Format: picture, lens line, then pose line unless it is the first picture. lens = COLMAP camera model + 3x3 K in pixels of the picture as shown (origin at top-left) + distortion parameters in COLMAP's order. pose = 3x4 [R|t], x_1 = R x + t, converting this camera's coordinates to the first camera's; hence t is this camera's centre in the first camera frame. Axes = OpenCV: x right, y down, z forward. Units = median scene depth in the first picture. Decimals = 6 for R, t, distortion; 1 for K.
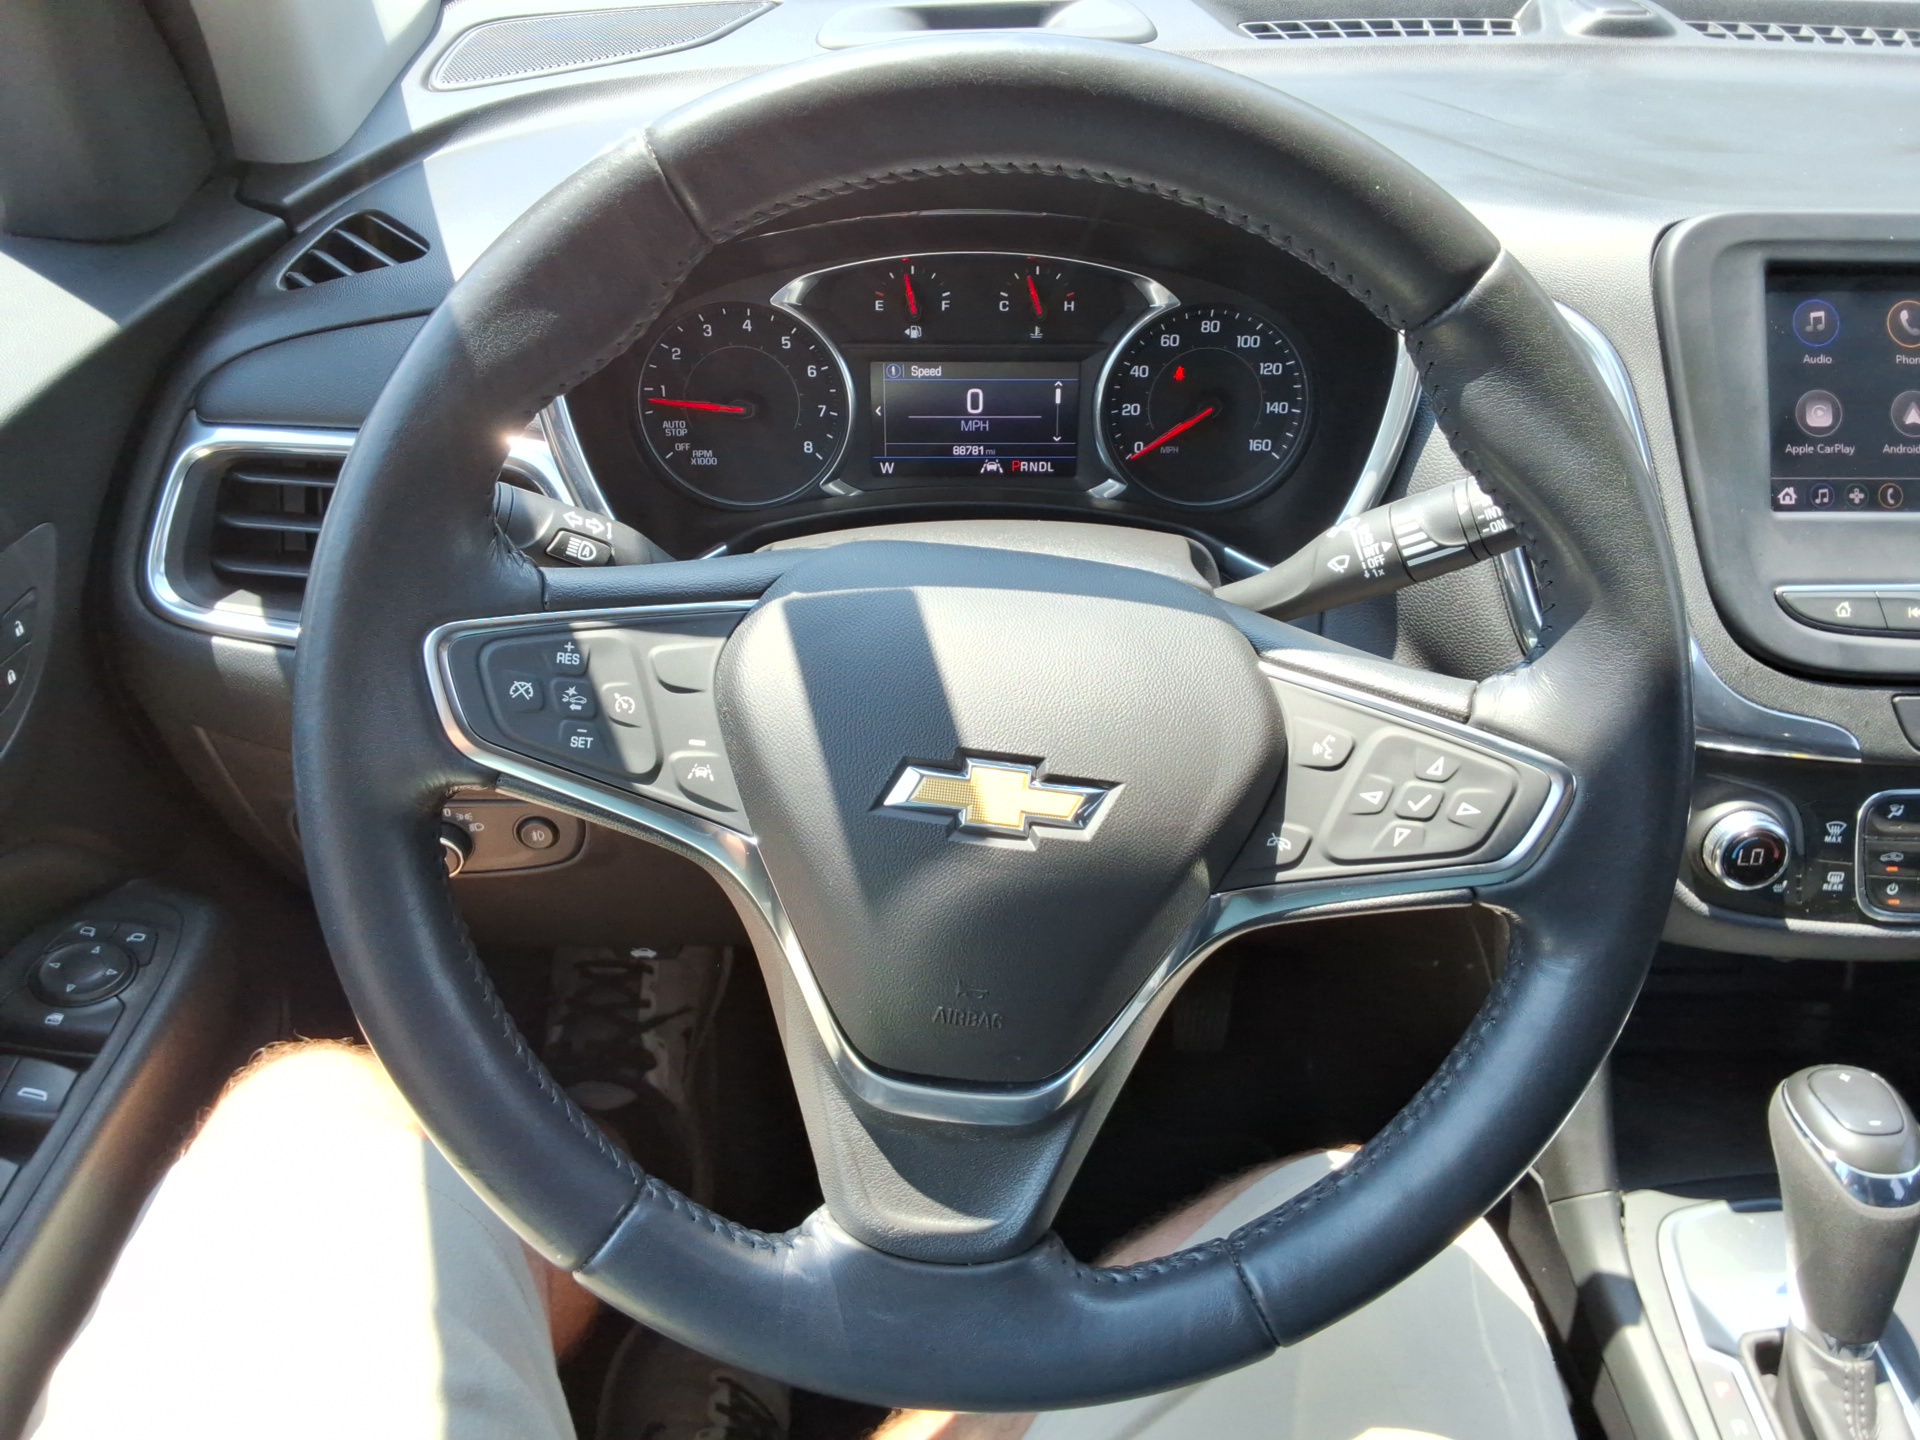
lens RADIAL K [[1542.1, 0, 977.3], [0, 1542.1, 694.4], [0, 0, 1]] dist [0.118666, -0.187831]
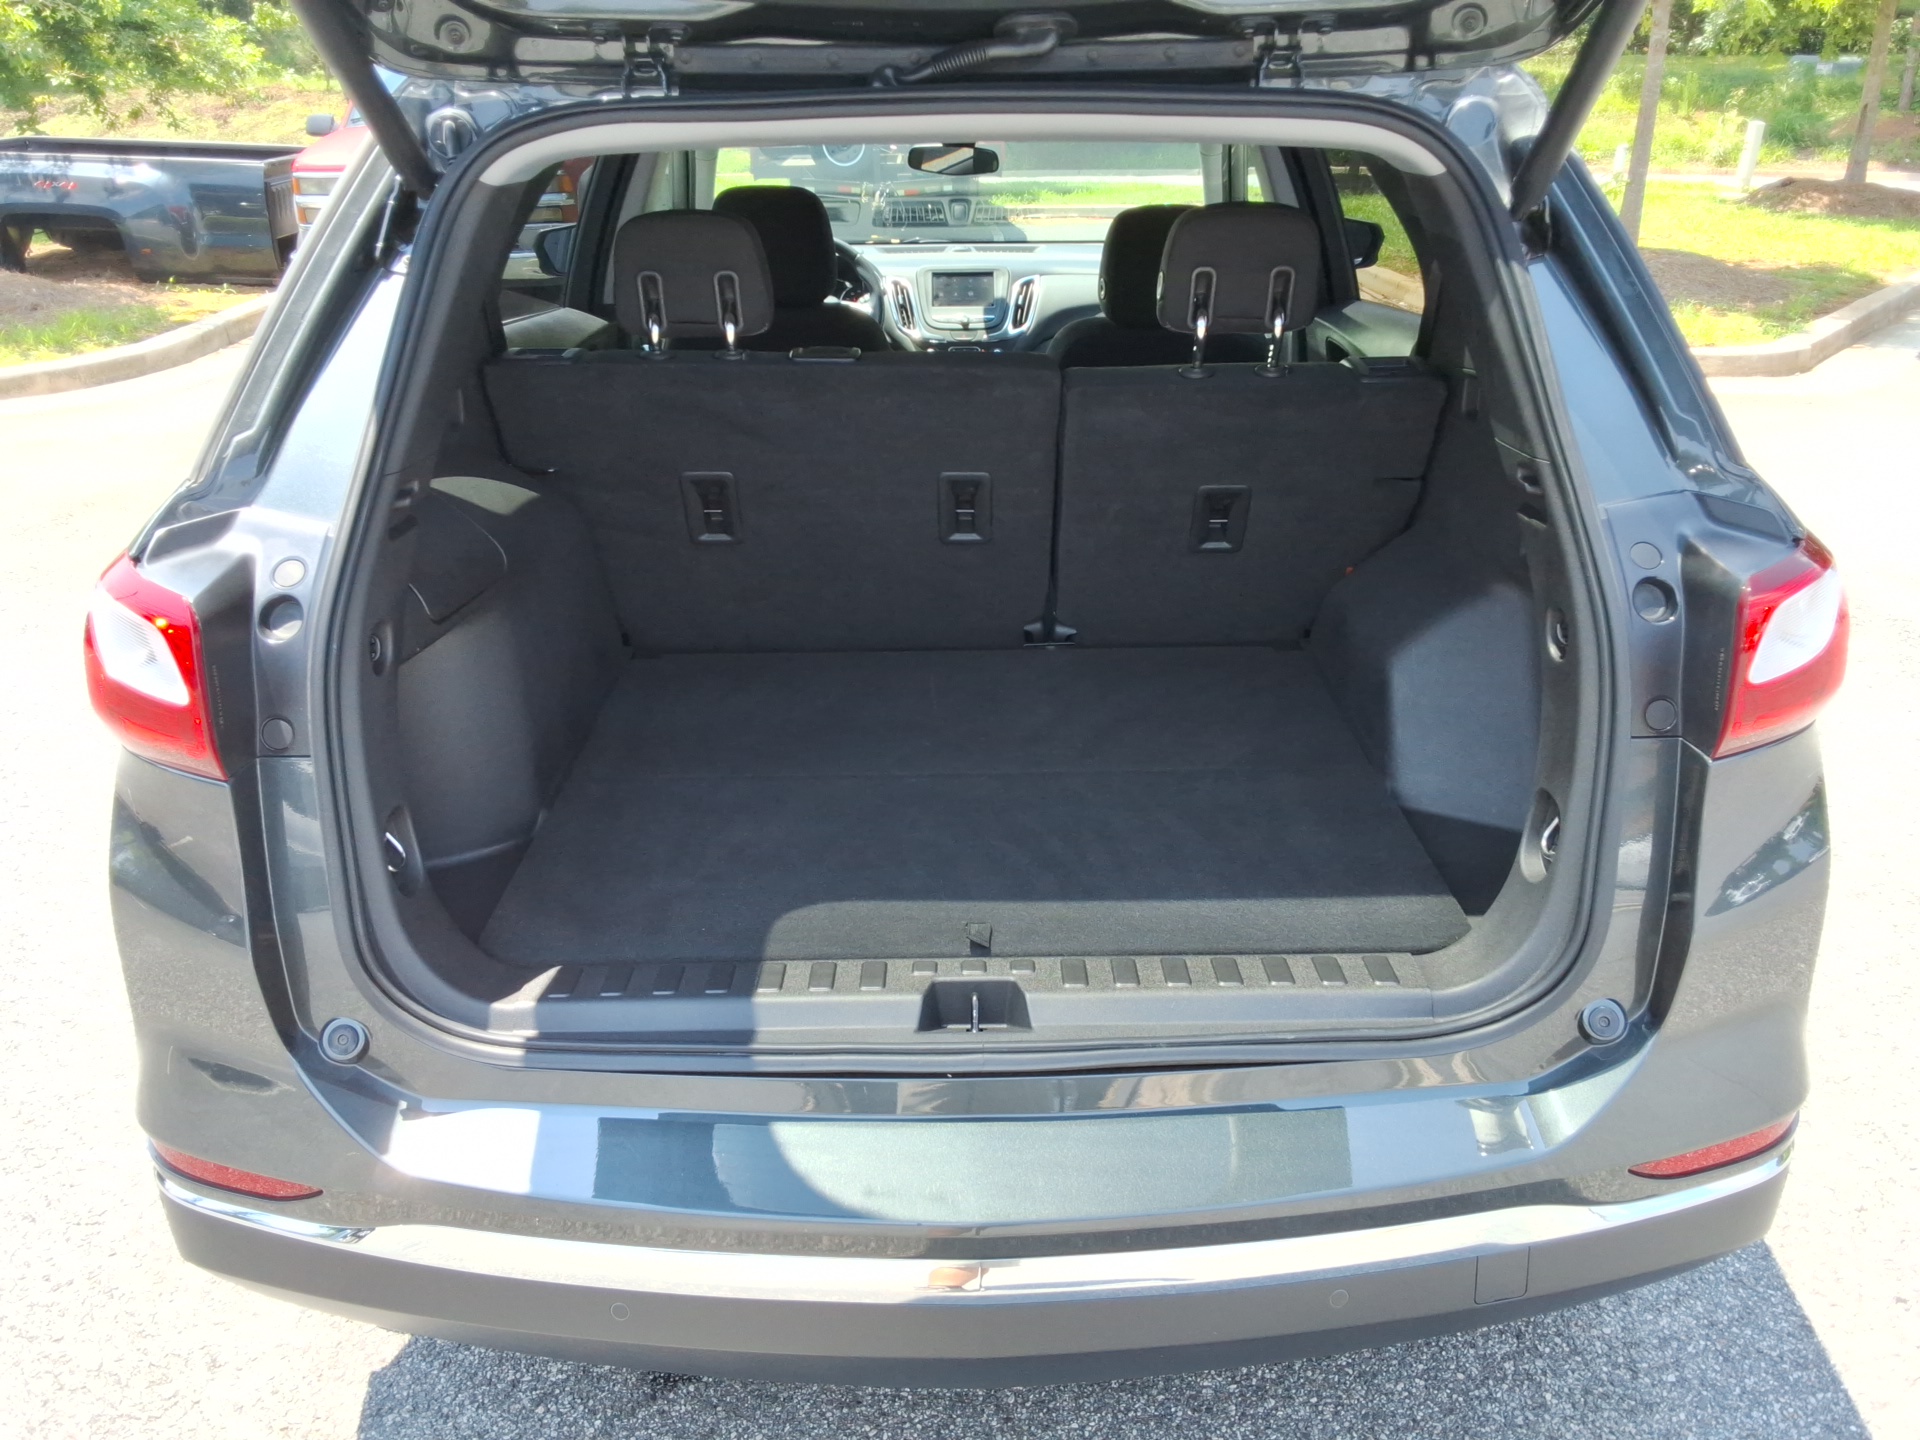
lens RADIAL K [[1533.3, 0, 969.6], [0, 1533.3, 699.4], [0, 0, 1]] dist [0.126898, -0.184169]
pose [[0.999487, -0.016127, -0.027668, 0.838058], [0.010143, 0.978883, -0.204168, 2.939759], [0.030376, 0.203783, 0.978545, -5.229469]]
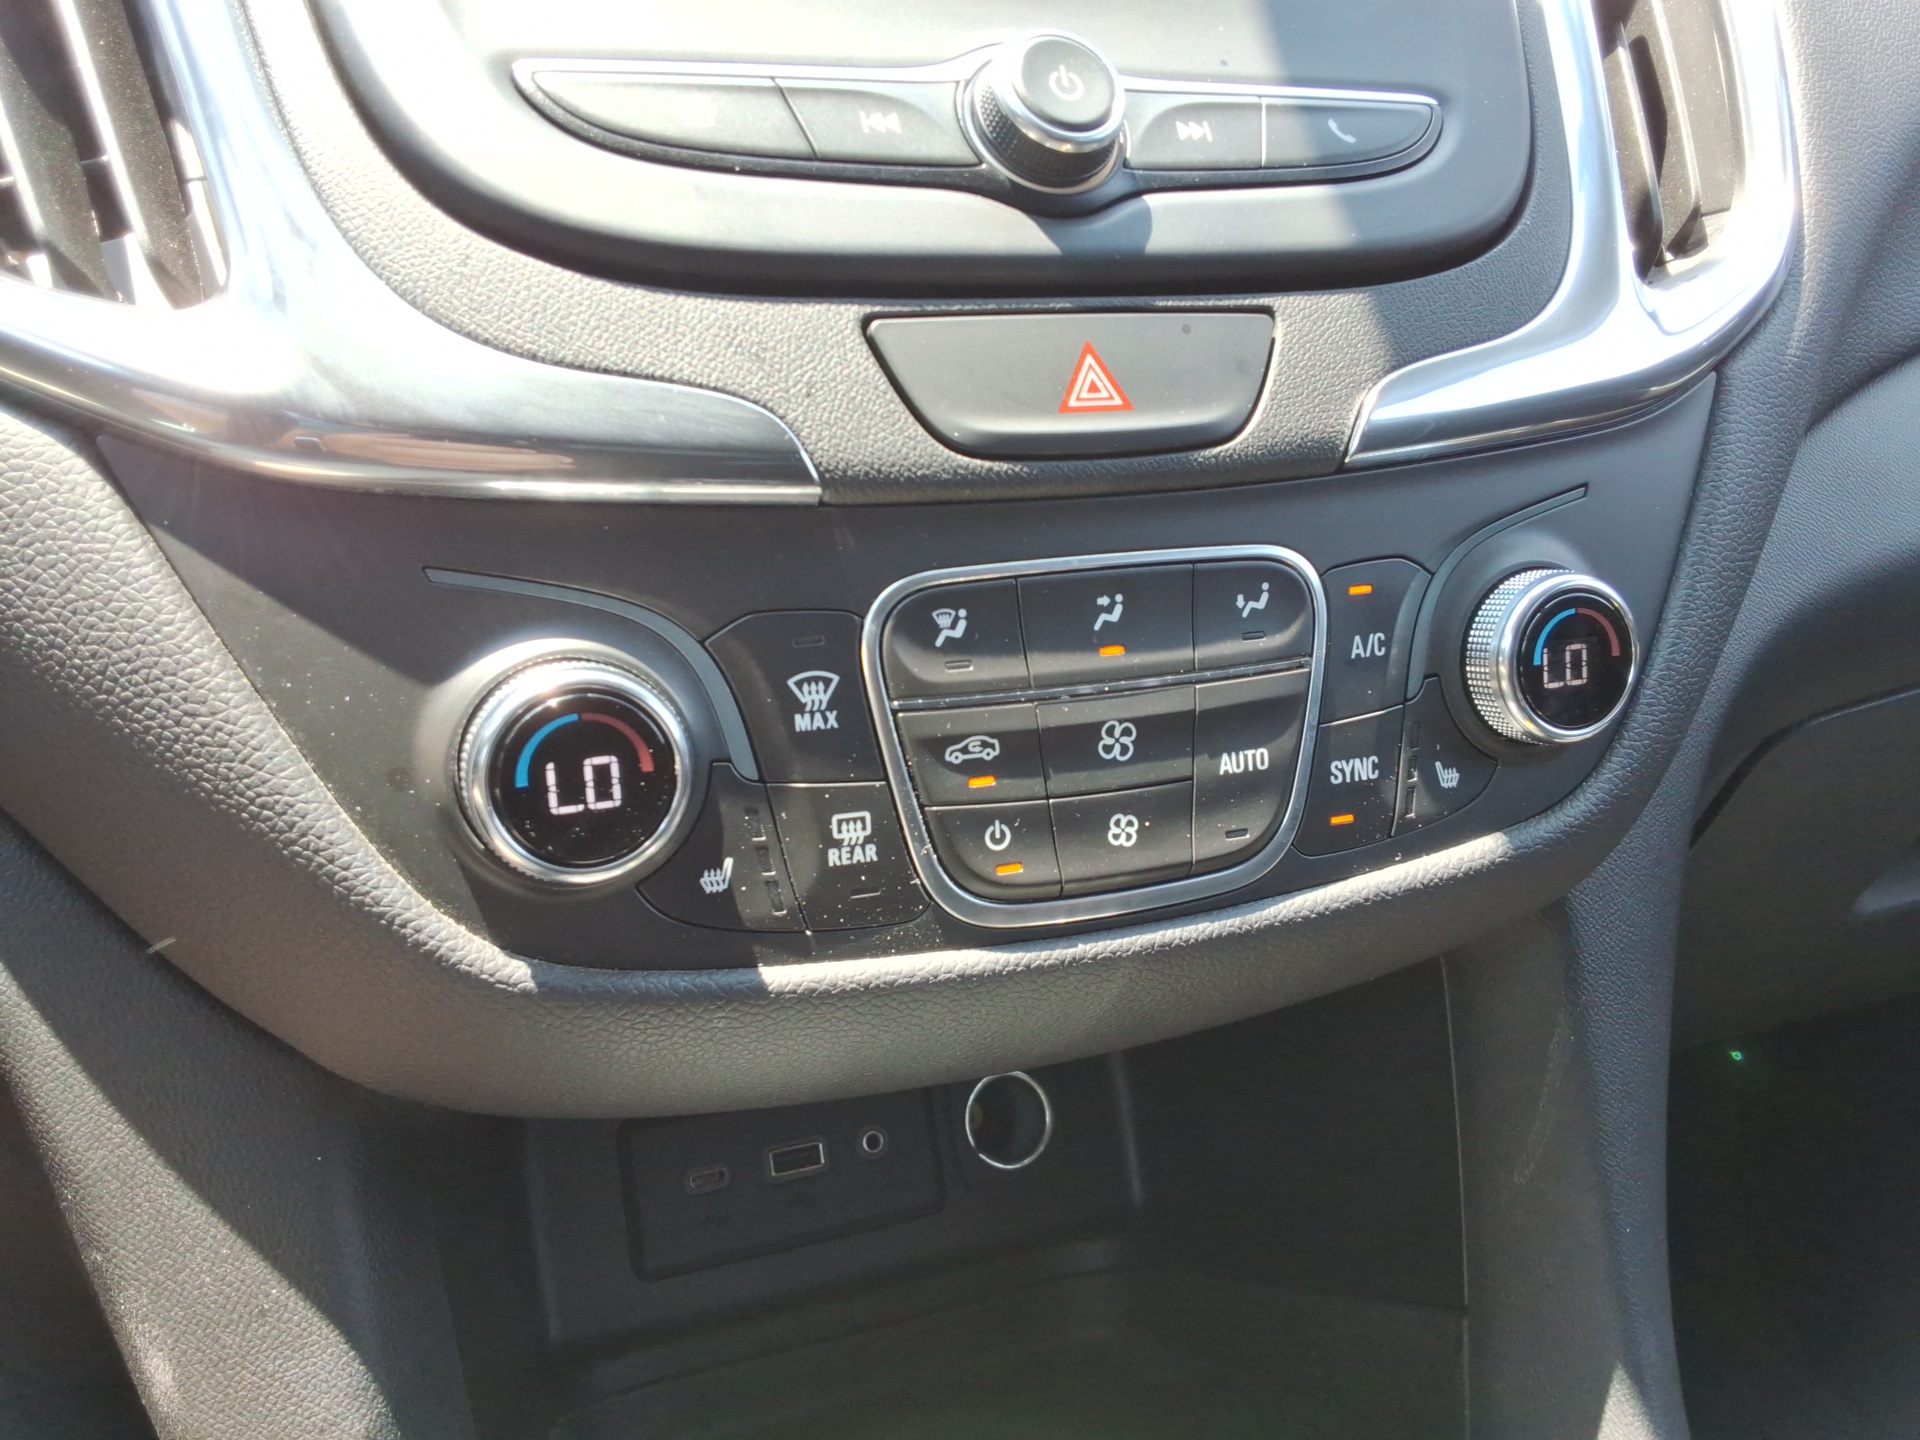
lens RADIAL K [[1542.1, 0, 977.3], [0, 1542.1, 694.4], [0, 0, 1]] dist [0.118666, -0.187831]
pose [[0.939555, -0.105219, 0.325829, 0.482693], [0.185569, 0.956214, -0.226317, 0.186923], [-0.287750, 0.273101, 0.917941, 0.674303]]
